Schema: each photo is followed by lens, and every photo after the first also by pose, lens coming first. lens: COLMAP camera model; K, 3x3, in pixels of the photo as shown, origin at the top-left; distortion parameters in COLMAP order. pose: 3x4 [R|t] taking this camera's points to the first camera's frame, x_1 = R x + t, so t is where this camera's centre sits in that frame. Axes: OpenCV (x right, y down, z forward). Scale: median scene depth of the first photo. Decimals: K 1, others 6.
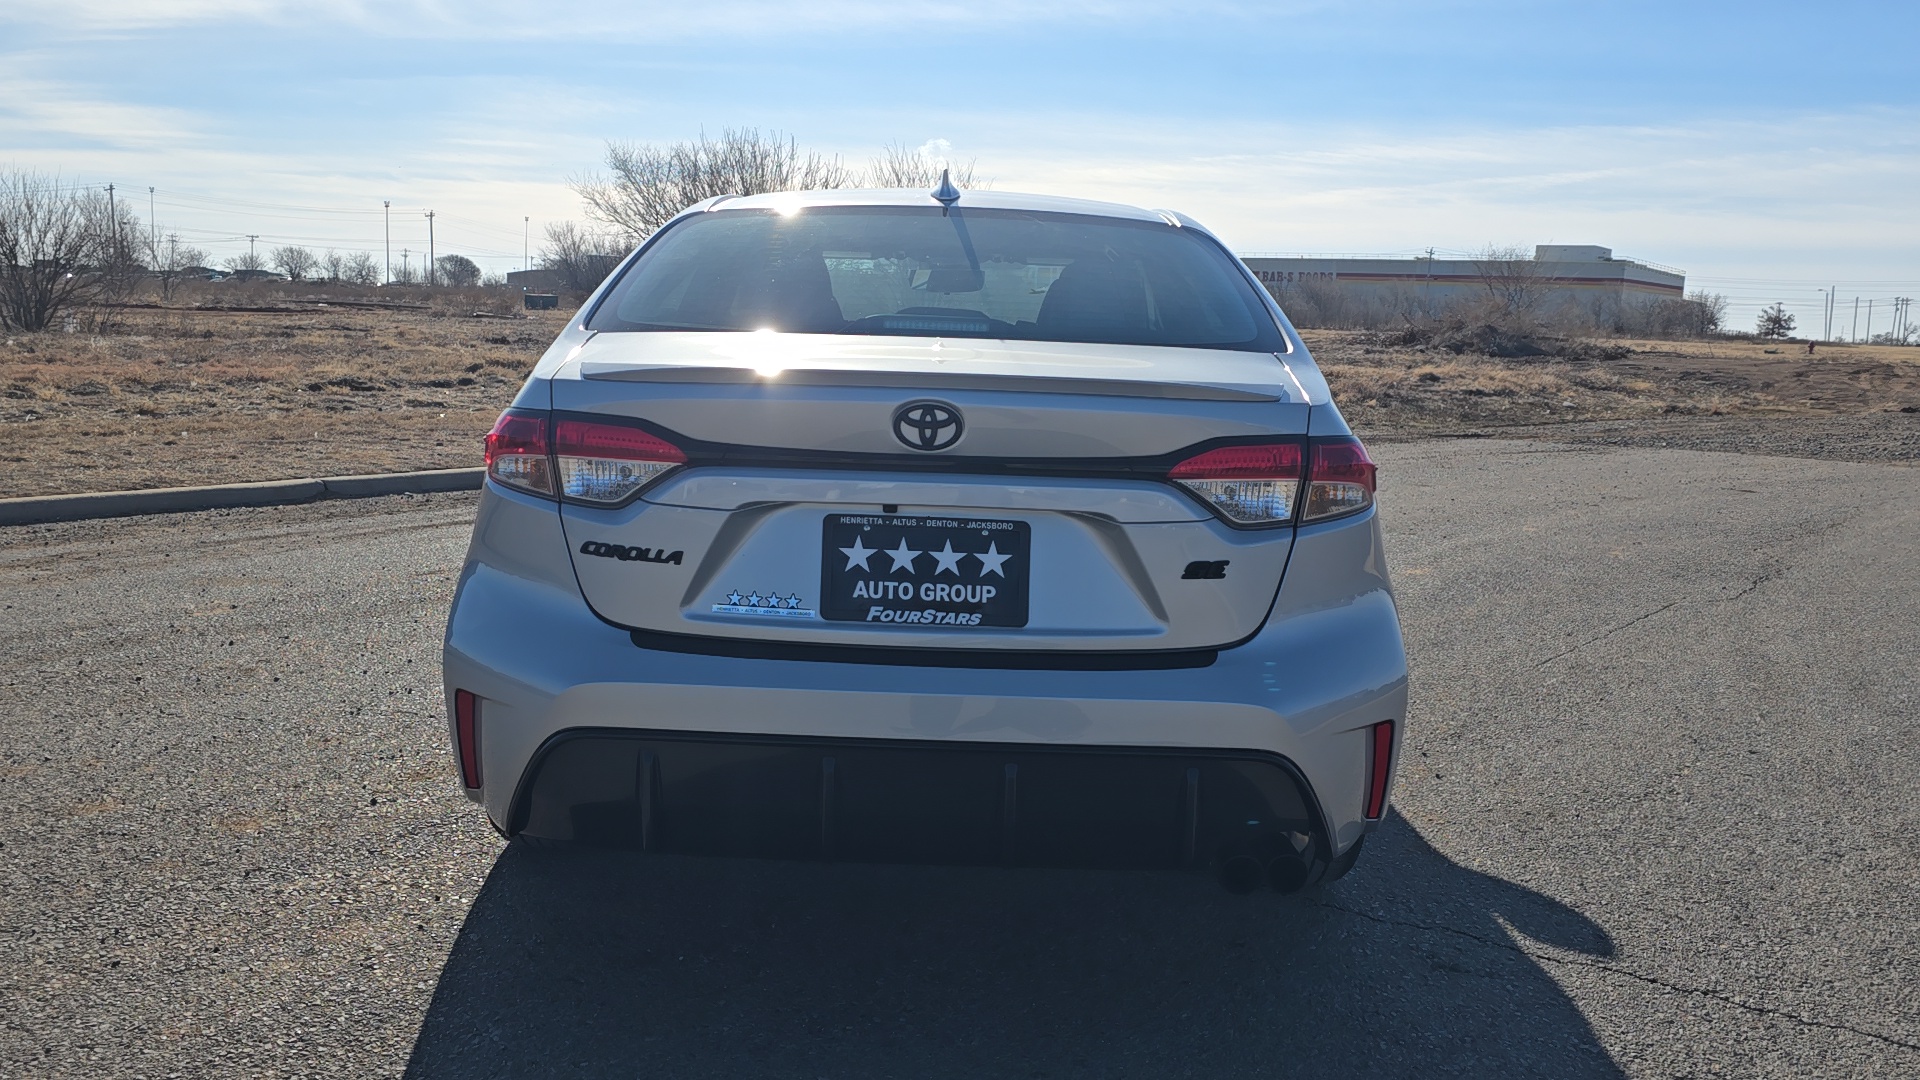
lens RADIAL K [[1610.8, 0, 951.5], [0, 1610.8, 539.0], [0, 0, 1]] dist [-0.008990, 0.022593]
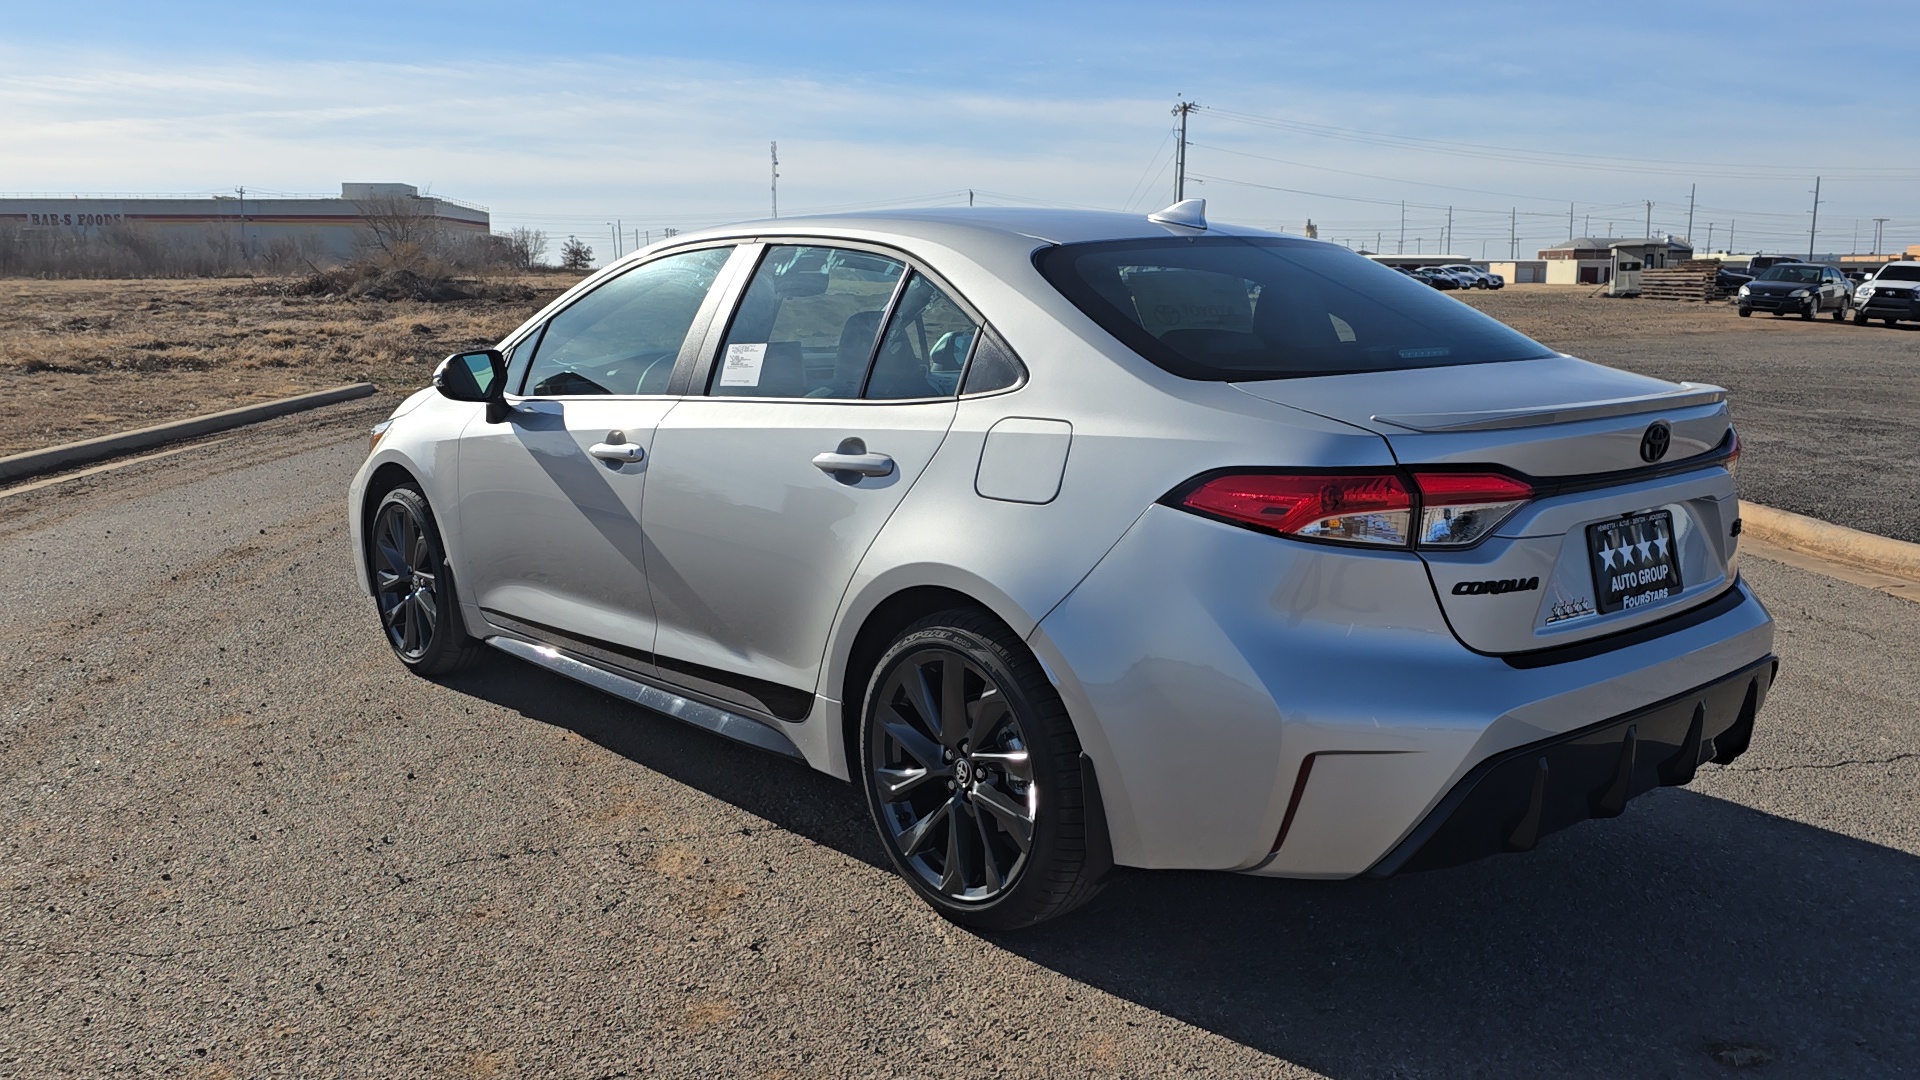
lens RADIAL K [[1610.8, 0, 967.6], [0, 1610.8, 538.5], [0, 0, 1]] dist [-0.008990, 0.022593]
pose [[0.749935, -0.145065, 0.645410, -0.939125], [0.120556, 0.989291, 0.082277, -0.125344], [-0.650434, 0.016106, 0.759392, 0.337580]]
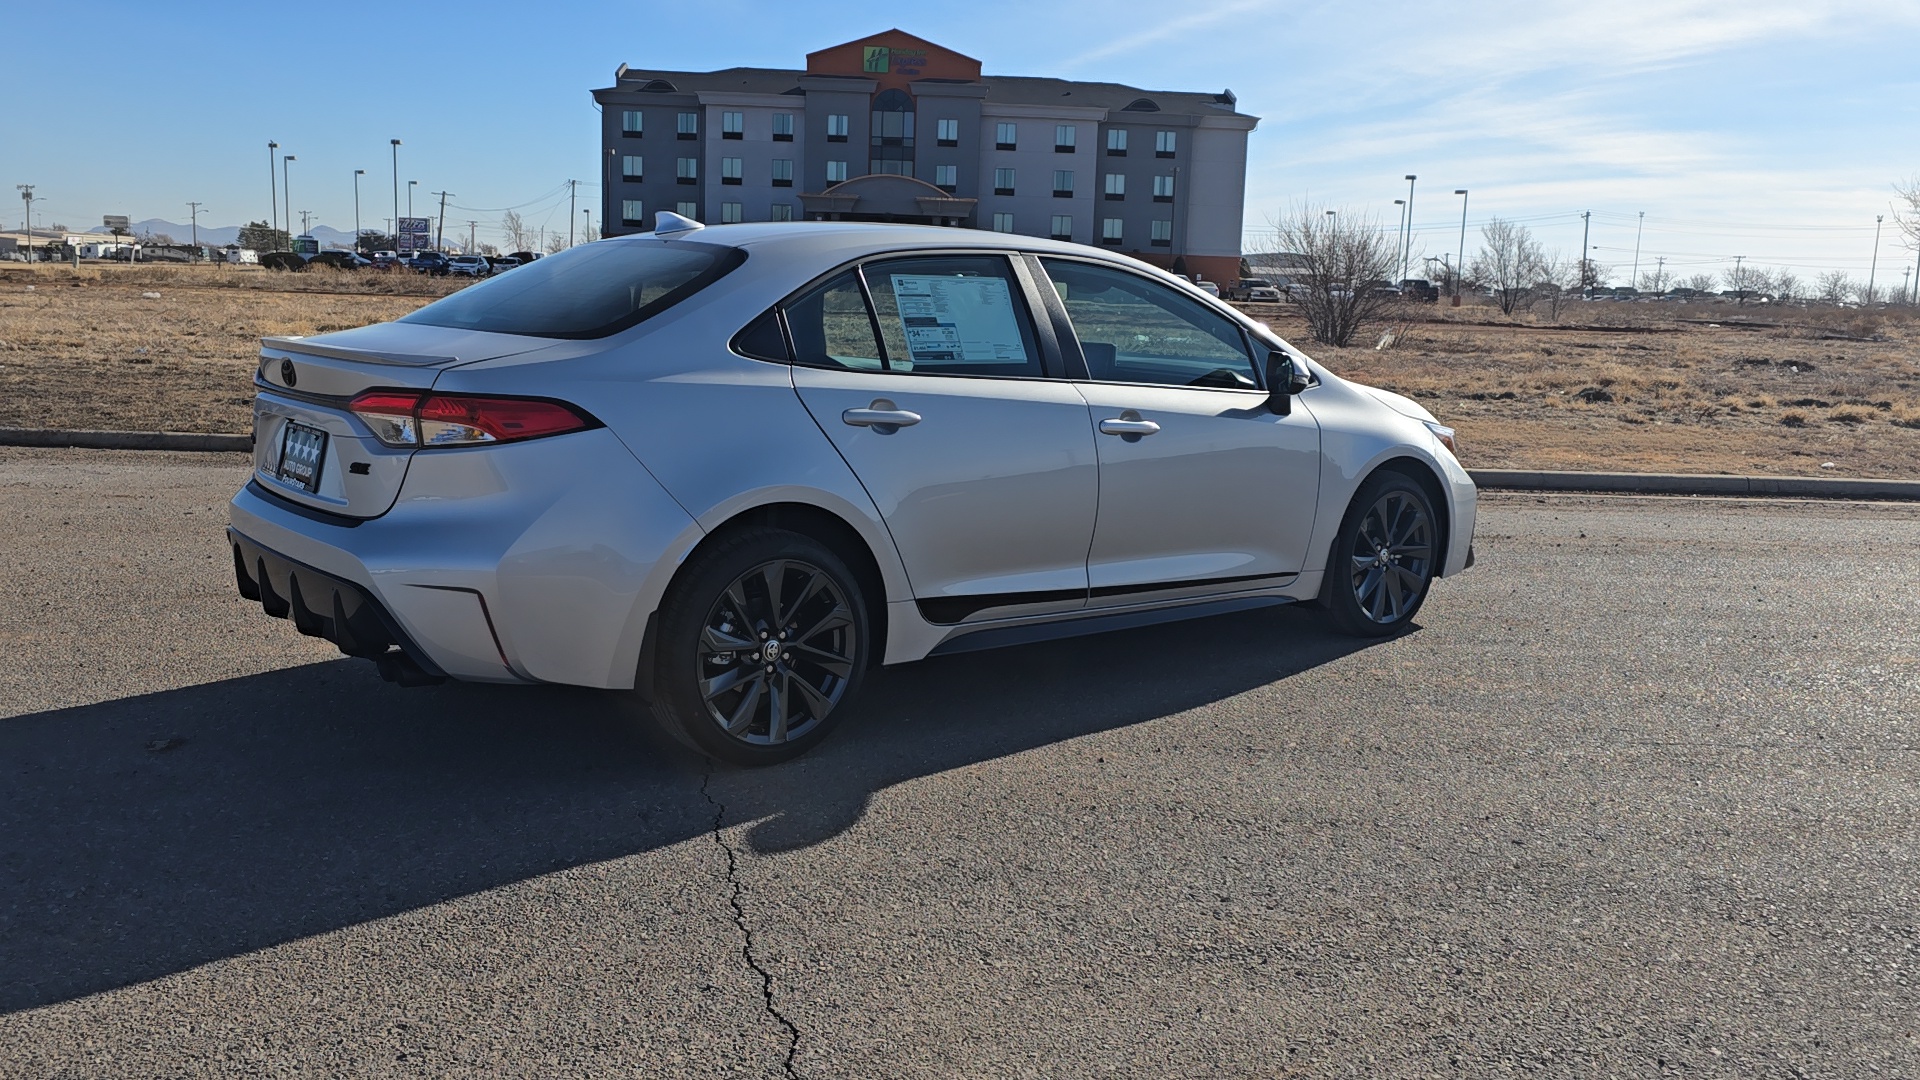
lens RADIAL K [[1610.8, 0, 961.5], [0, 1610.8, 540.8], [0, 0, 1]] dist [-0.008990, 0.022593]
pose [[0.646139, 0.107030, -0.755678, 1.484617], [-0.115921, 0.992394, 0.041439, -0.037972], [0.754365, 0.060823, 0.653632, 0.332569]]
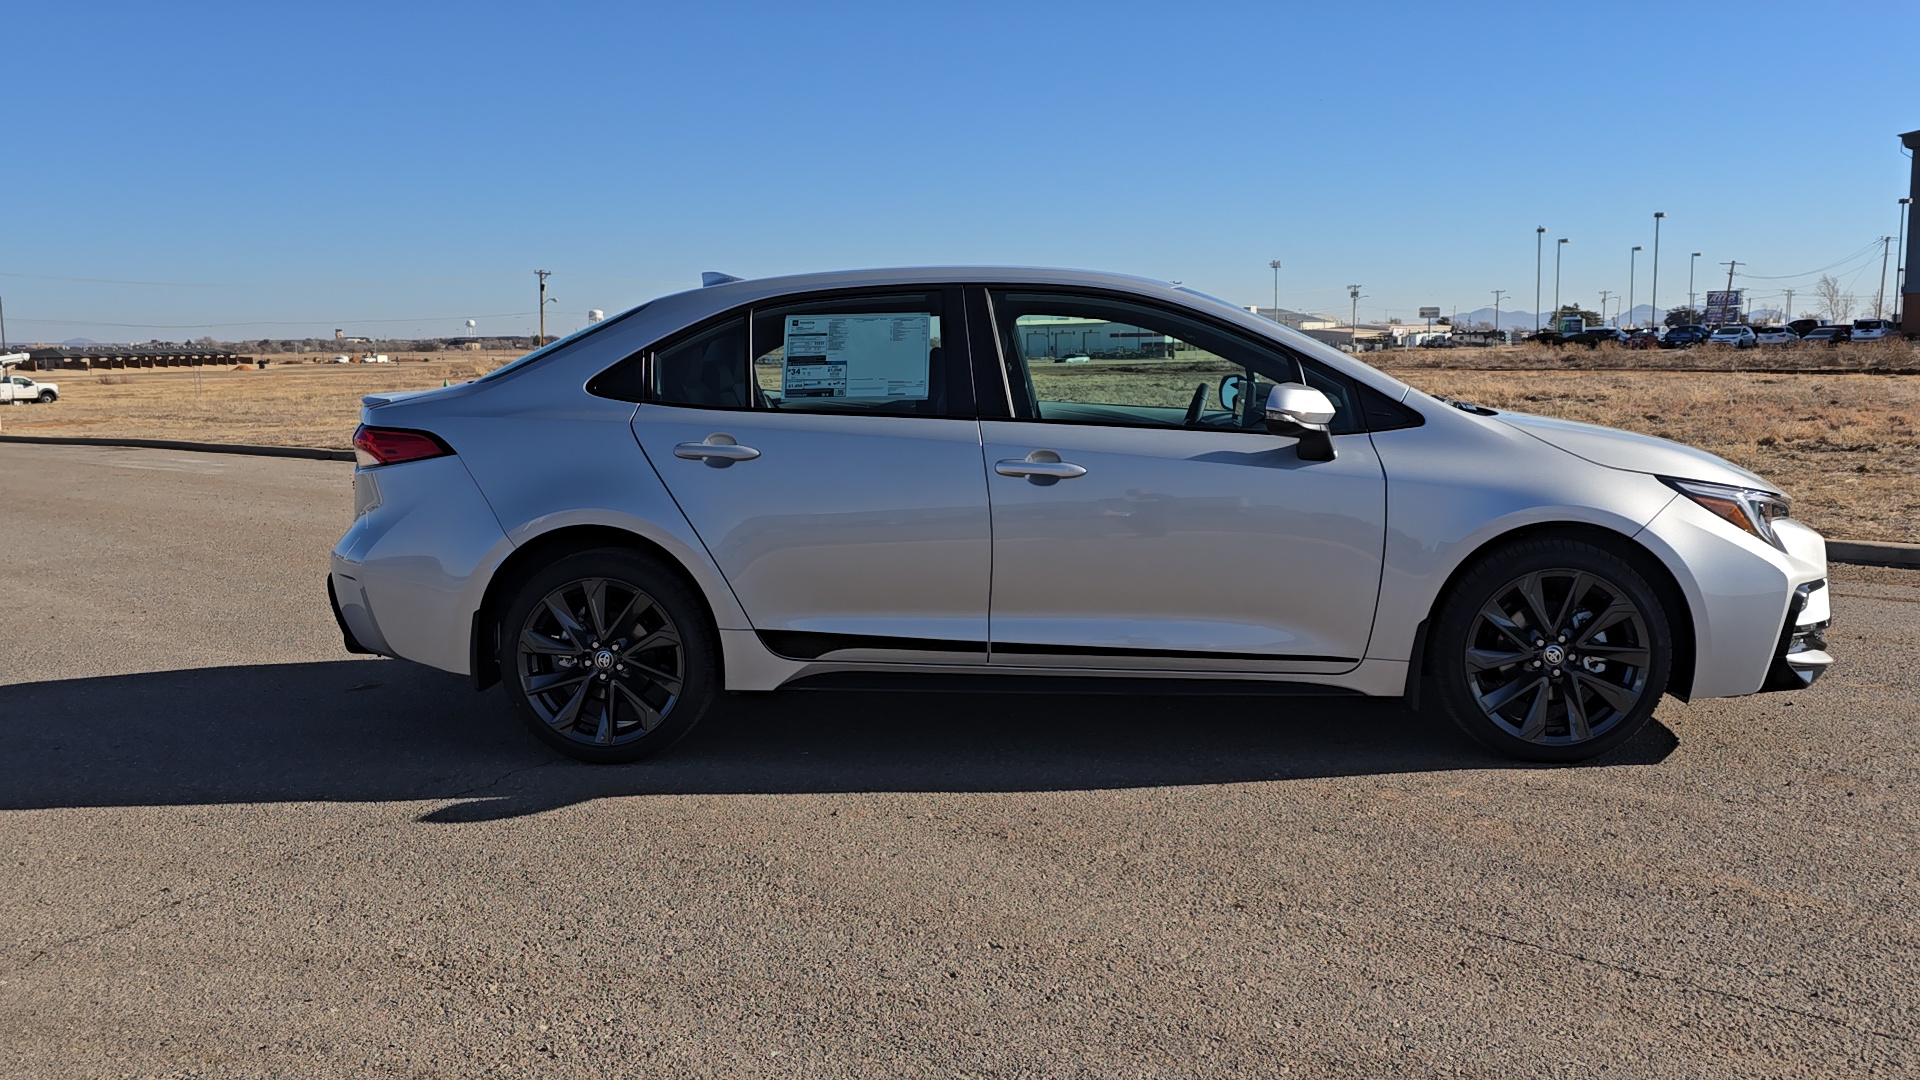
lens RADIAL K [[1610.8, 0, 970.4], [0, 1610.8, 533.3], [0, 0, 1]] dist [-0.008990, 0.022593]
pose [[-0.090581, 0.078747, -0.992771, 1.858793], [-0.127829, 0.987703, 0.090008, -0.184189], [0.987651, 0.135058, -0.079401, 1.710370]]
